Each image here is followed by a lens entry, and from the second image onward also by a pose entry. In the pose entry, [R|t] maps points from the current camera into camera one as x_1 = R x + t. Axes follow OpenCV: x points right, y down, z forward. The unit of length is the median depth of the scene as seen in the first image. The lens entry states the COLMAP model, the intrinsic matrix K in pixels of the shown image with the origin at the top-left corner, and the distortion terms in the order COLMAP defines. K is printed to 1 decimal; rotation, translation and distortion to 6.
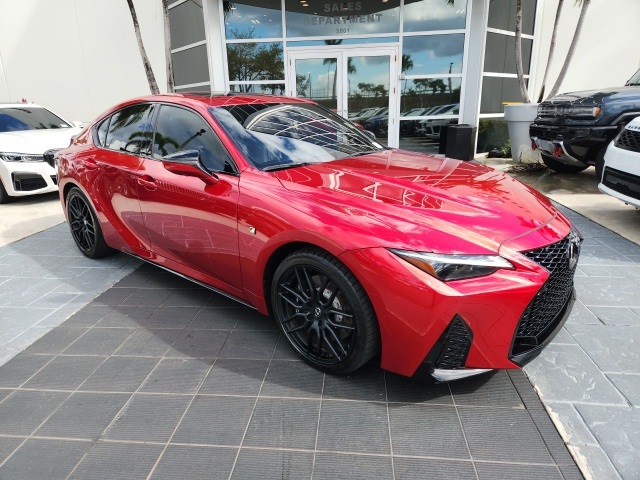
lens RADIAL K [[428.5, 0, 325.1], [0, 428.5, 238.8], [0, 0, 1]] dist [0.074557, -0.065980]
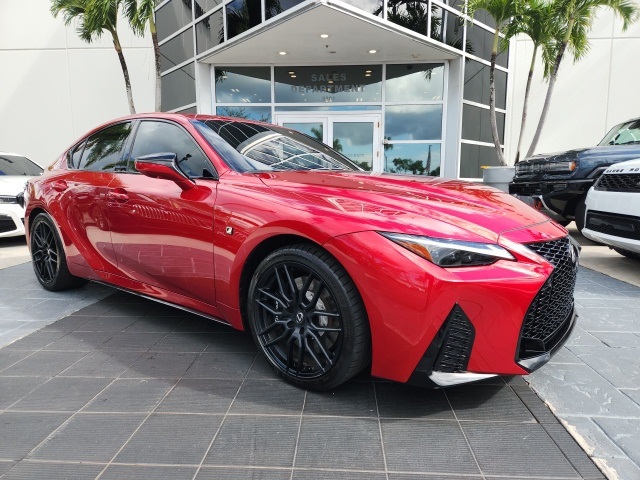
lens RADIAL K [[429.5, 0, 330.0], [0, 429.5, 239.9], [0, 0, 1]] dist [0.074183, -0.061844]
pose [[0.998797, 0.015127, 0.046636, 0.001616], [-0.007436, 0.986947, -0.160874, 0.147485], [-0.048461, 0.160334, 0.985872, 0.089861]]
